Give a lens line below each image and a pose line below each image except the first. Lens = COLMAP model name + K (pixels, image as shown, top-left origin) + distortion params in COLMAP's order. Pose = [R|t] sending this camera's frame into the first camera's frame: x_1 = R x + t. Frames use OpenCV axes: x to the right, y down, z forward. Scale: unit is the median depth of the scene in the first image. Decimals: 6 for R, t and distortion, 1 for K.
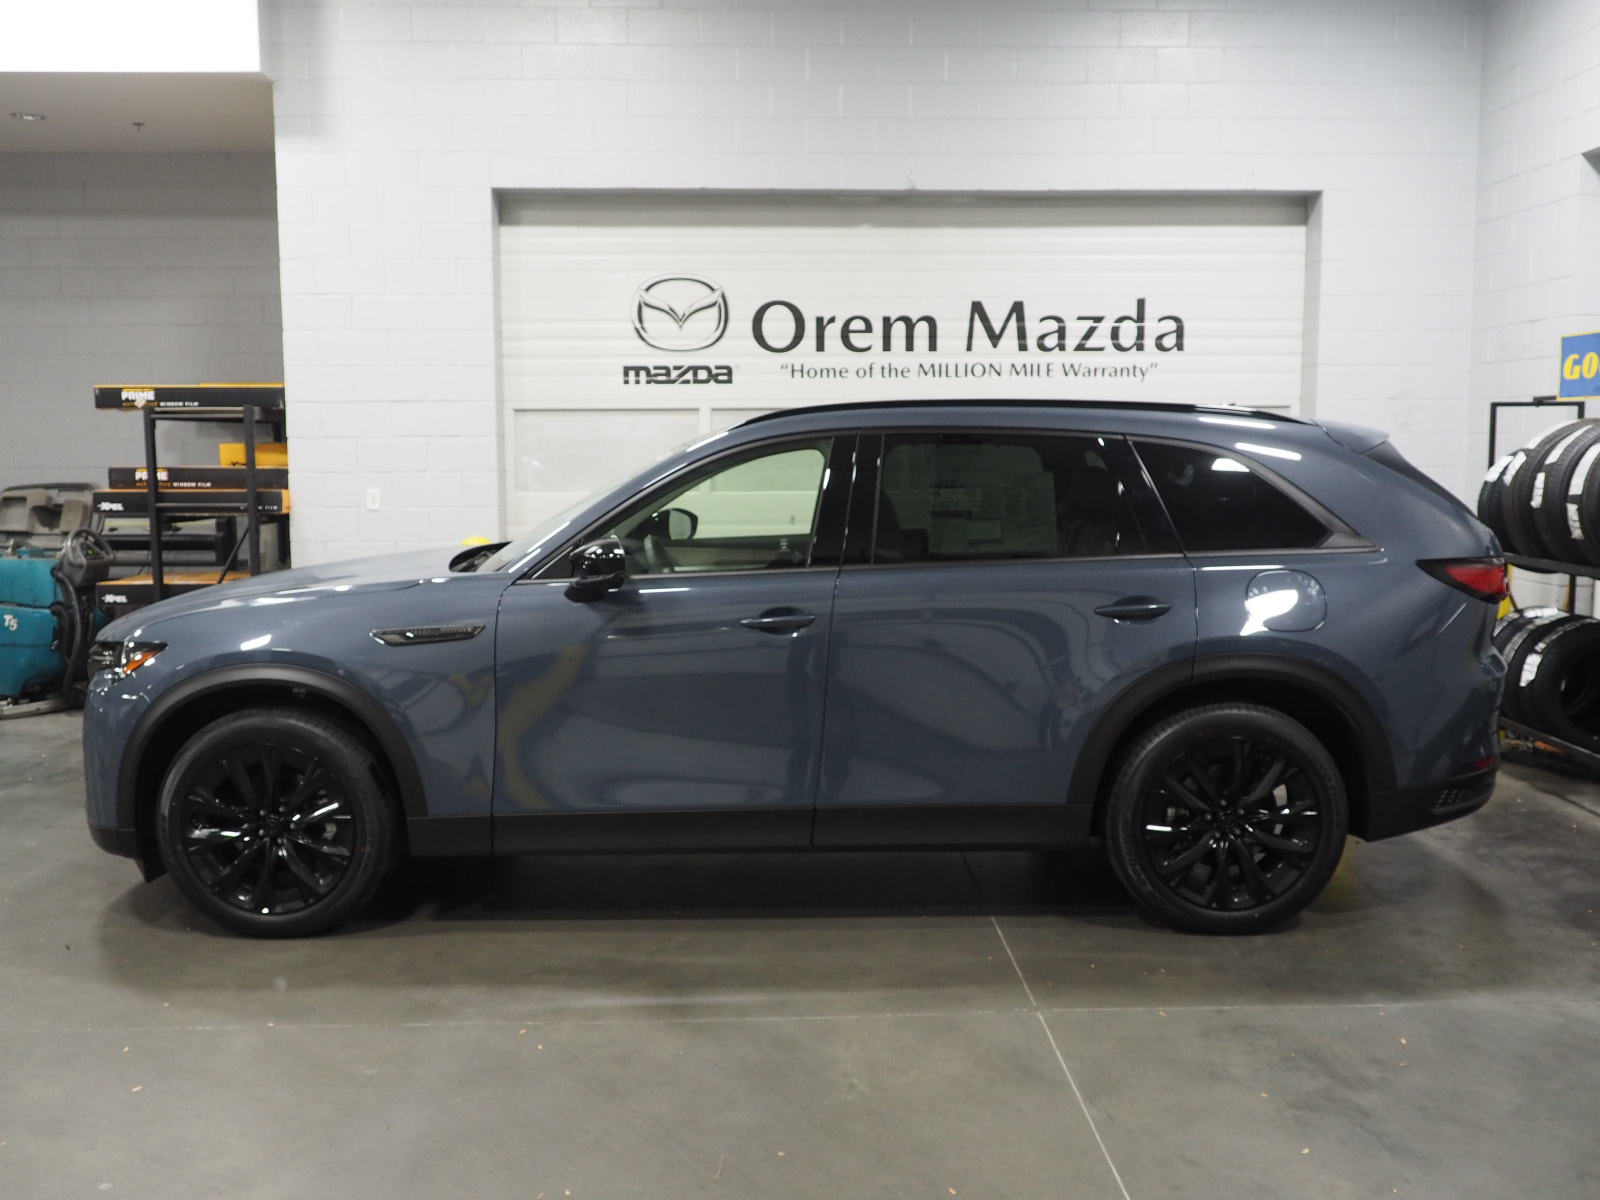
lens RADIAL K [[1326.5, 0, 800.1], [0, 1326.5, 608.5], [0, 0, 1]] dist [0.006066, 0.004763]
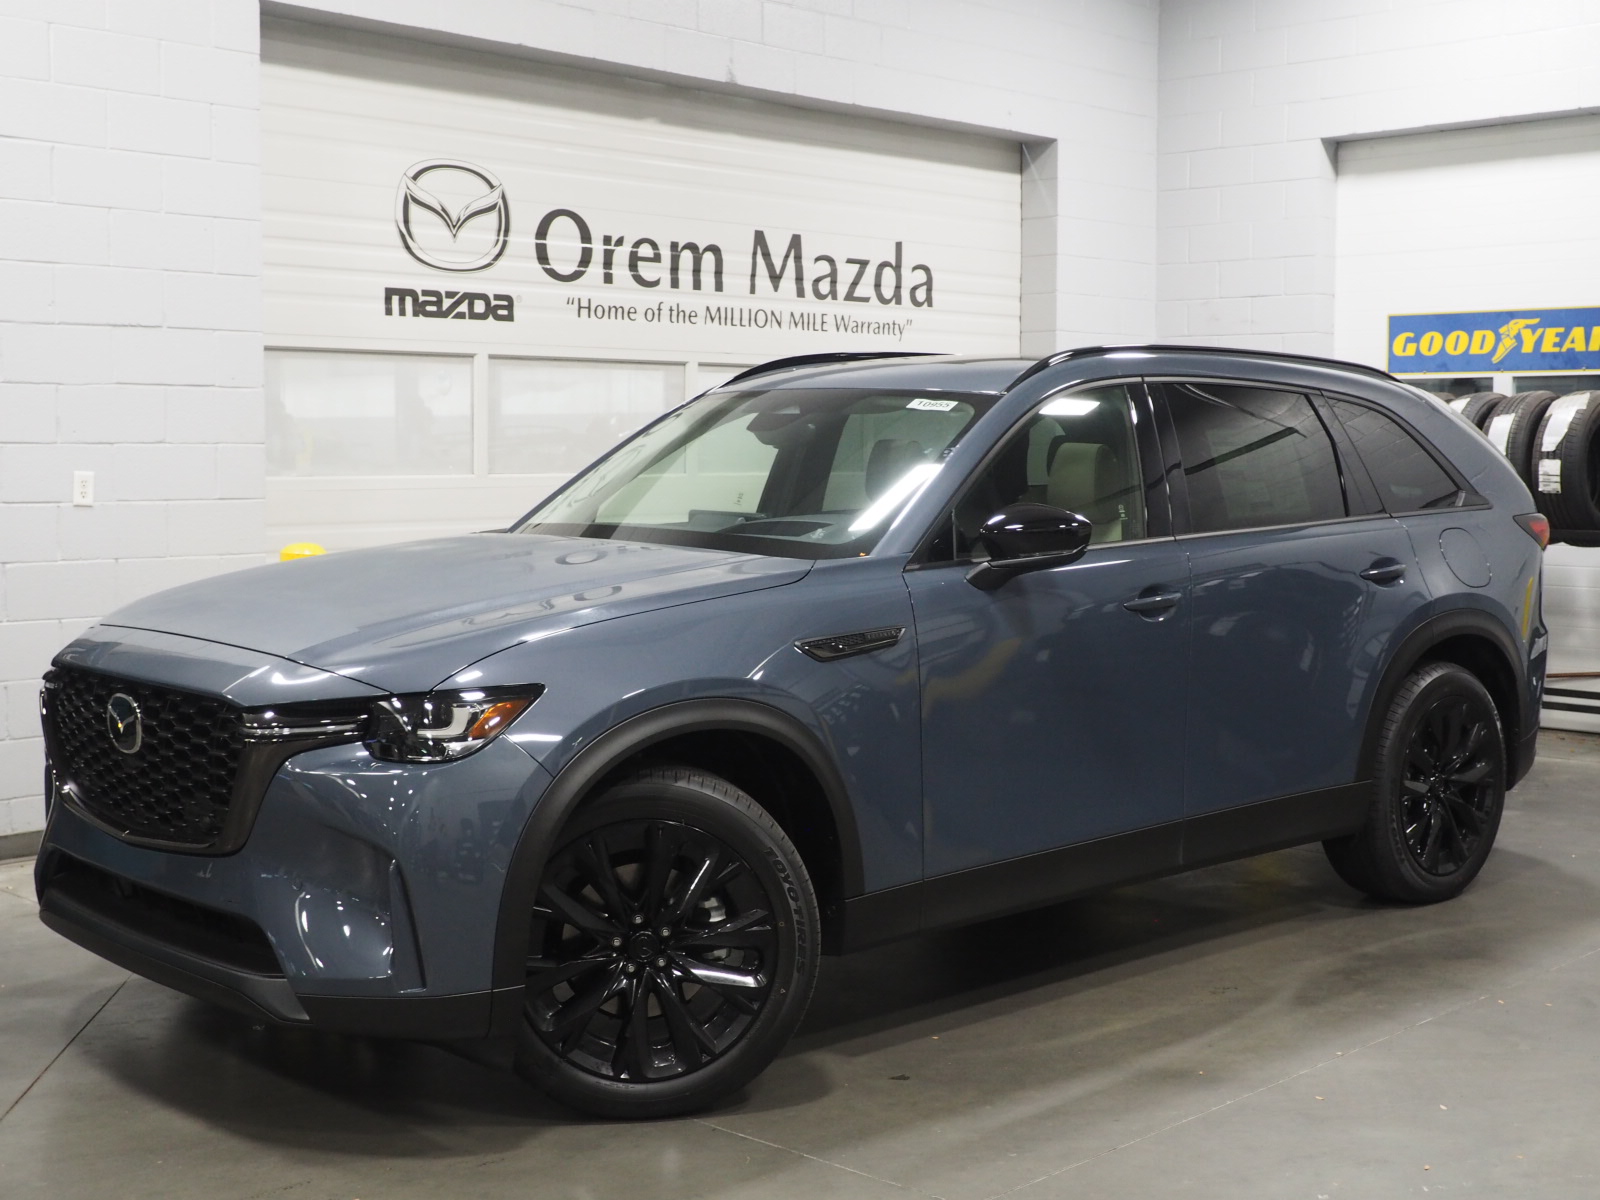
lens RADIAL K [[2076.2, 0, 800.3], [0, 2076.2, 594.1], [0, 0, 1]] dist [0.048464, 0.000000]
pose [[0.723555, -0.045687, 0.688753, -0.708873], [0.078616, 0.996769, -0.016469, 0.005221], [-0.685775, 0.066063, 0.724809, 0.104320]]
